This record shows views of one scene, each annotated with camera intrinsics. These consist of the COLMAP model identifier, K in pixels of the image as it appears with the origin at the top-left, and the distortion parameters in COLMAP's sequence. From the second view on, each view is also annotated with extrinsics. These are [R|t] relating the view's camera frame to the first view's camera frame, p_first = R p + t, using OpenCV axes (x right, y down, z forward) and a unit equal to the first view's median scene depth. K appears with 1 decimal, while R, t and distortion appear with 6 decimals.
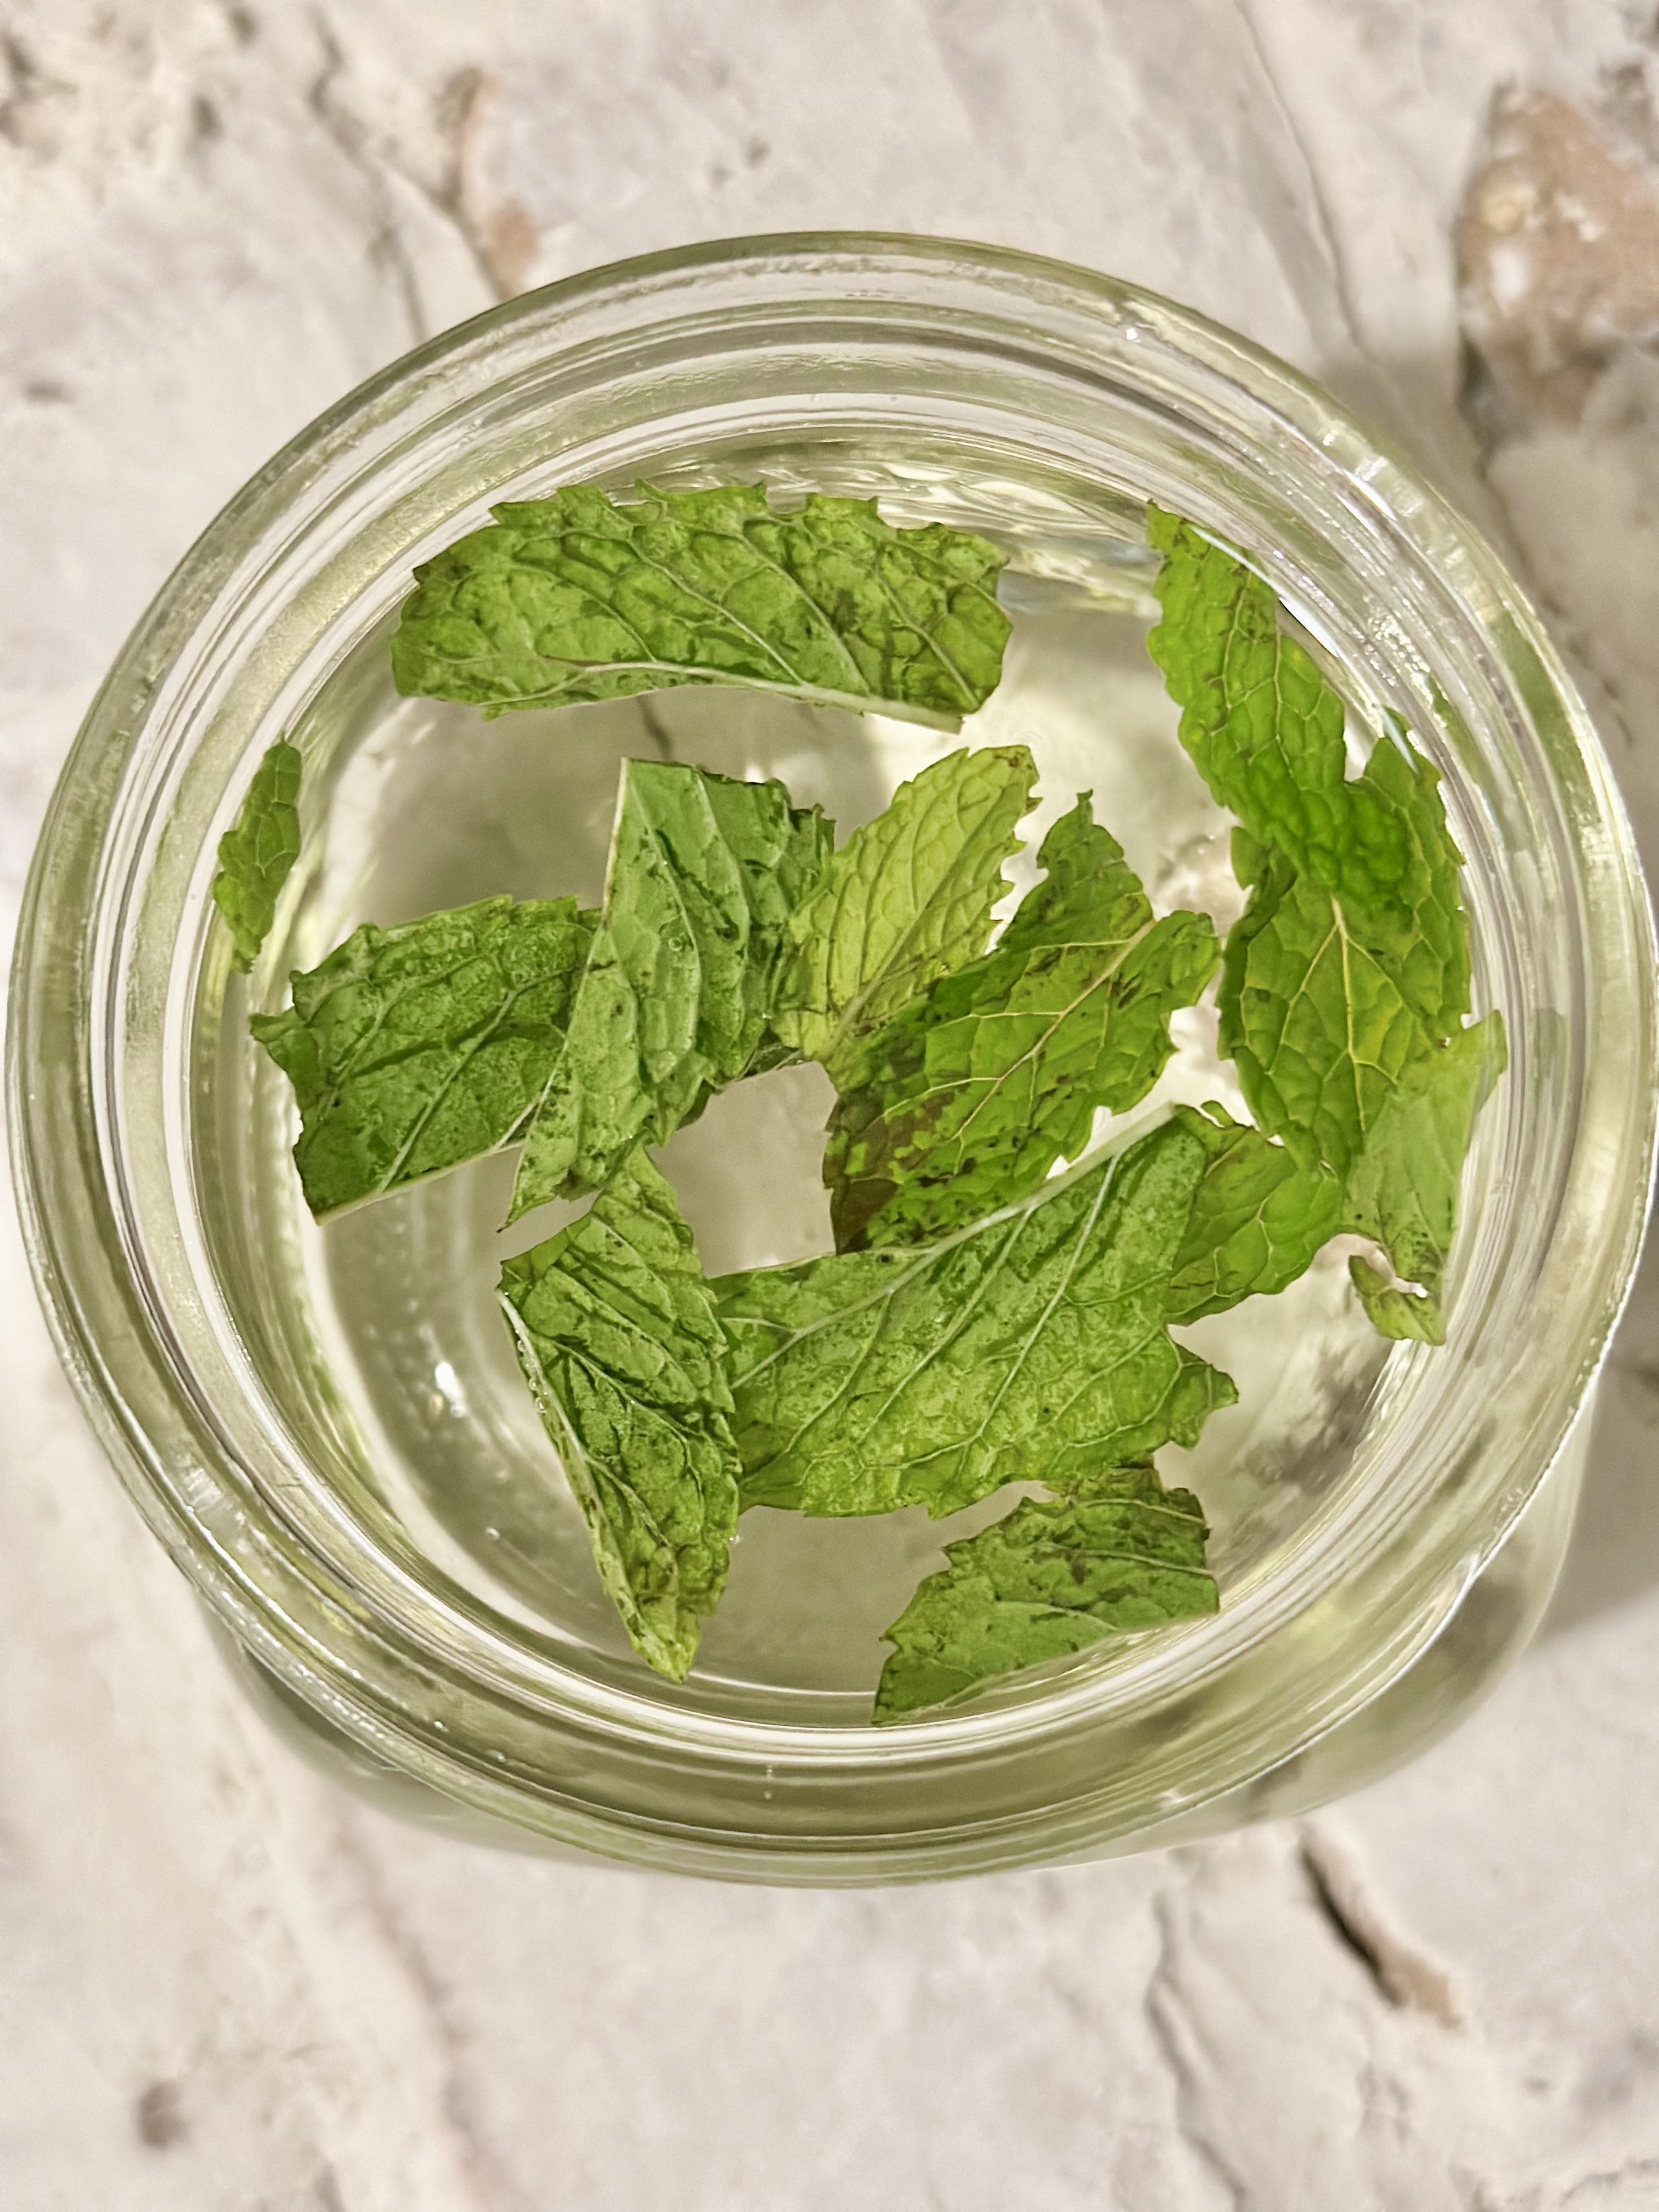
lens RADIAL K [[3215.0, 0, 829.5], [0, 3215.0, 1106.0], [0, 0, 1]] dist [0.077006, -0.050057]
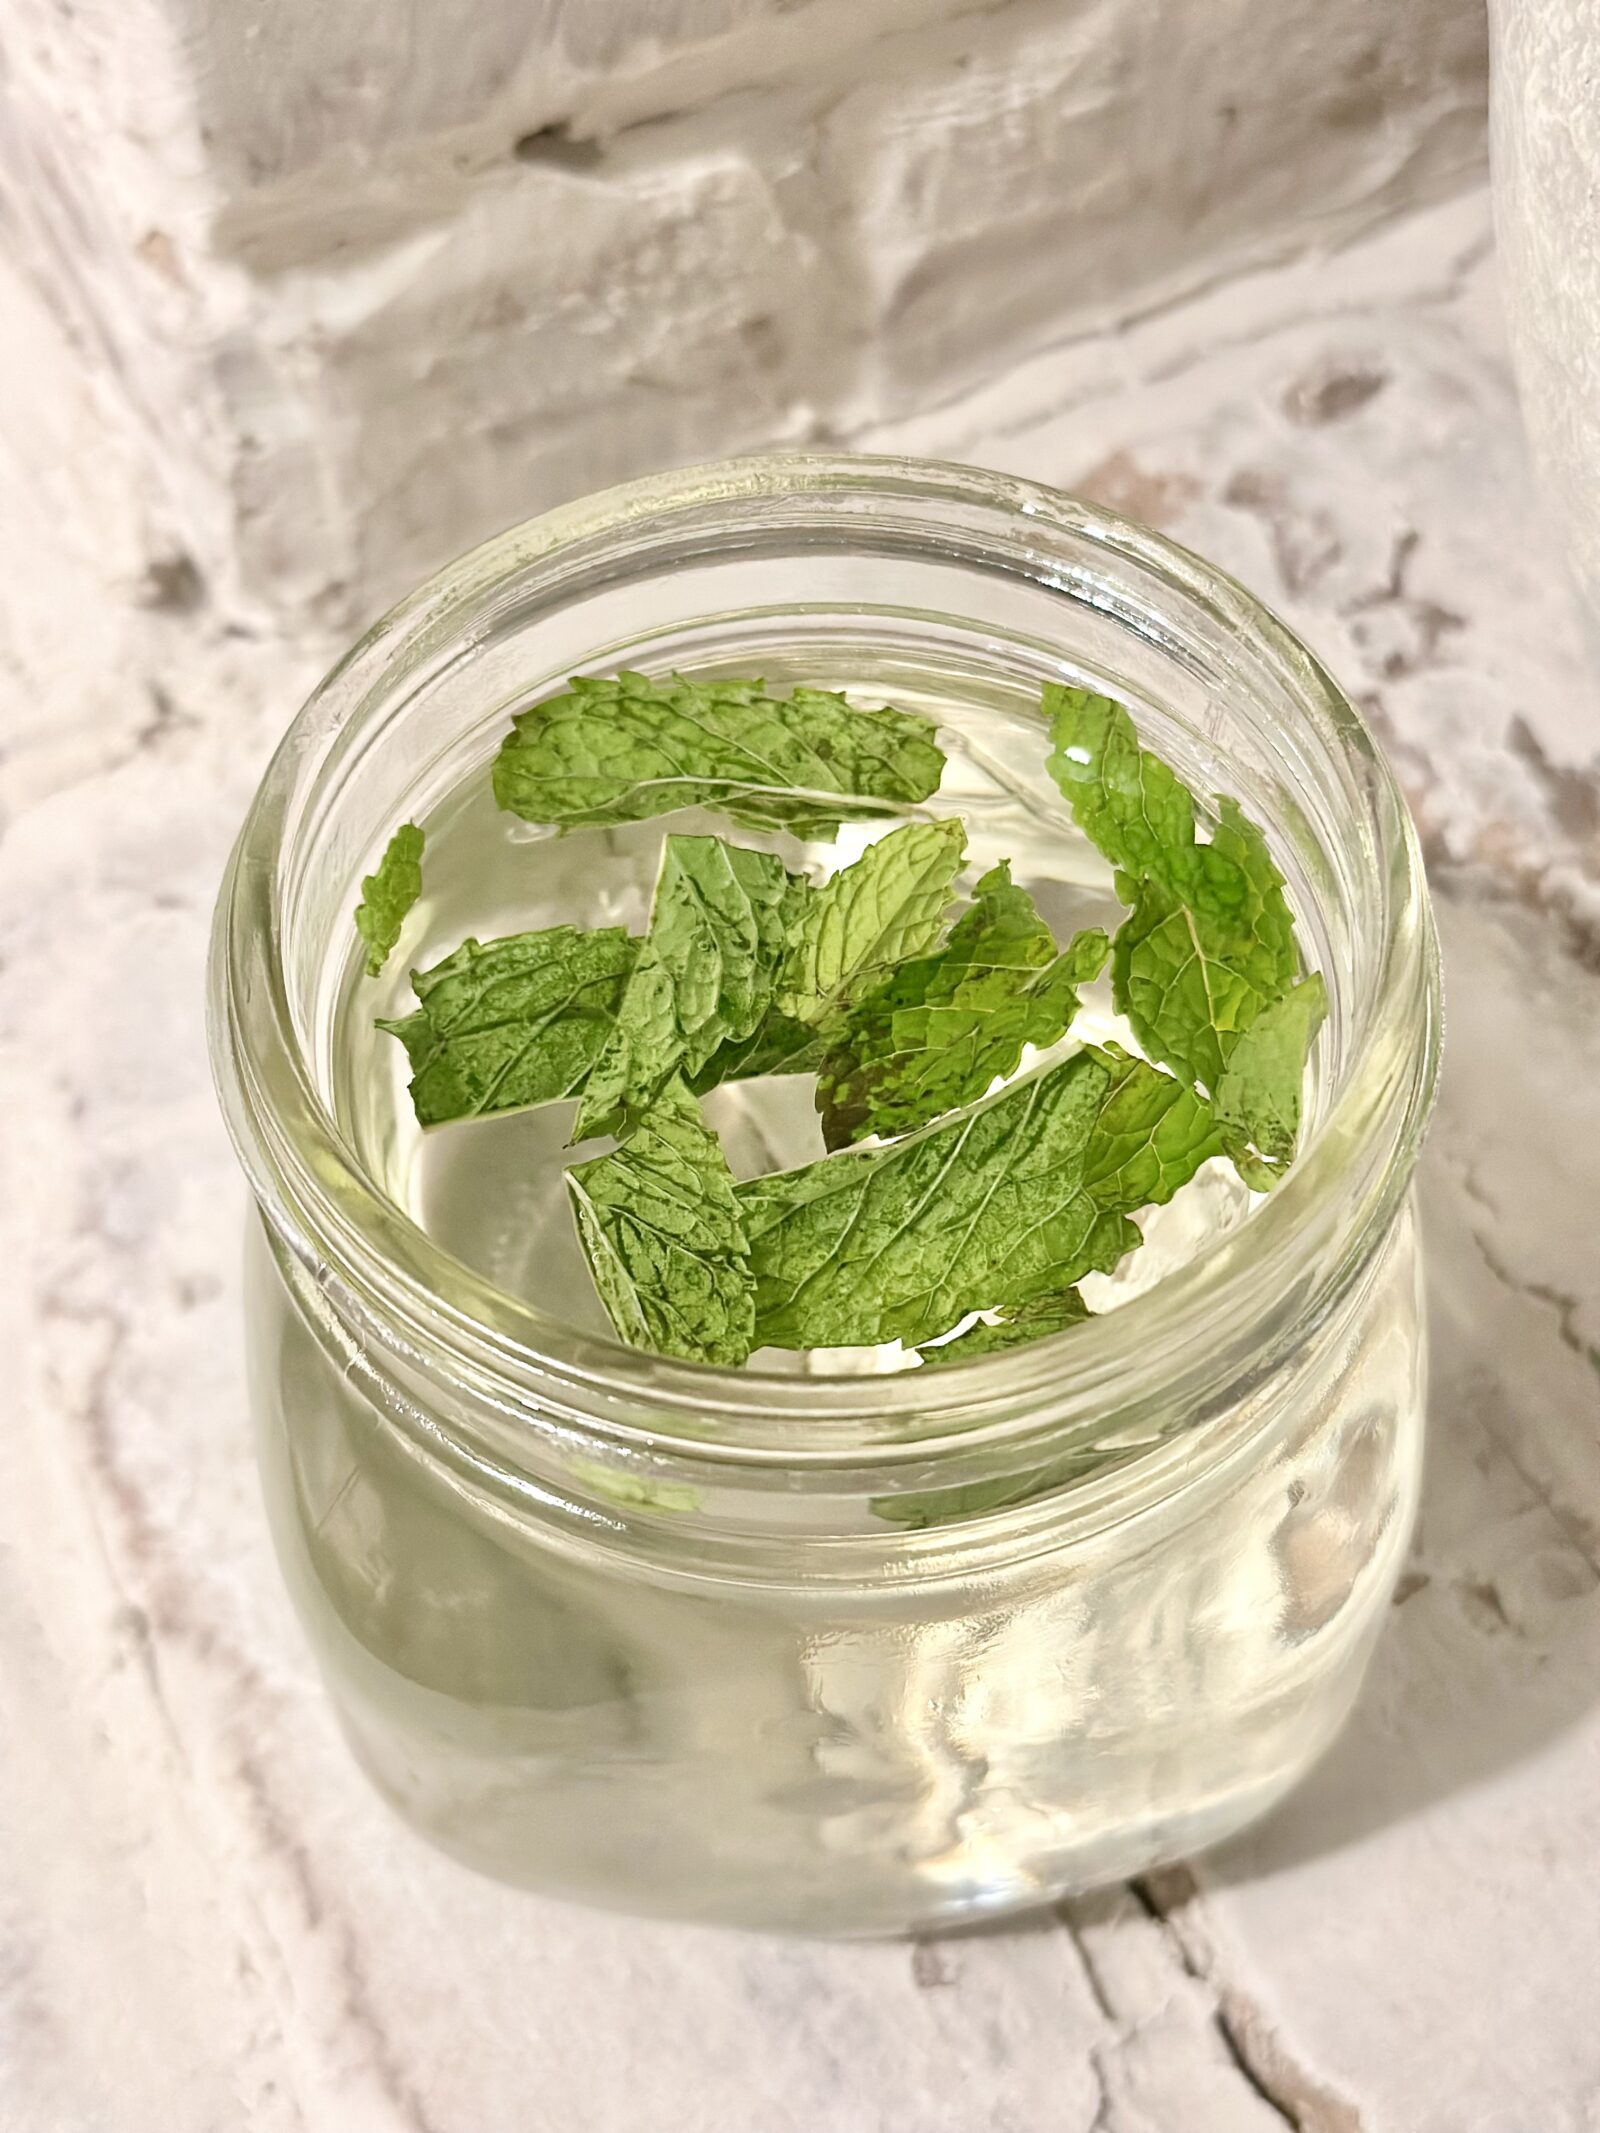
lens RADIAL K [[3100.1, 0, 800.0], [0, 3100.1, 1066.5], [0, 0, 1]] dist [0.077006, -0.050057]
pose [[0.999321, 0.005665, 0.036405, -0.054102], [0.010243, 0.906441, -0.422207, 0.536313], [-0.035391, 0.422293, 0.905768, -0.142366]]
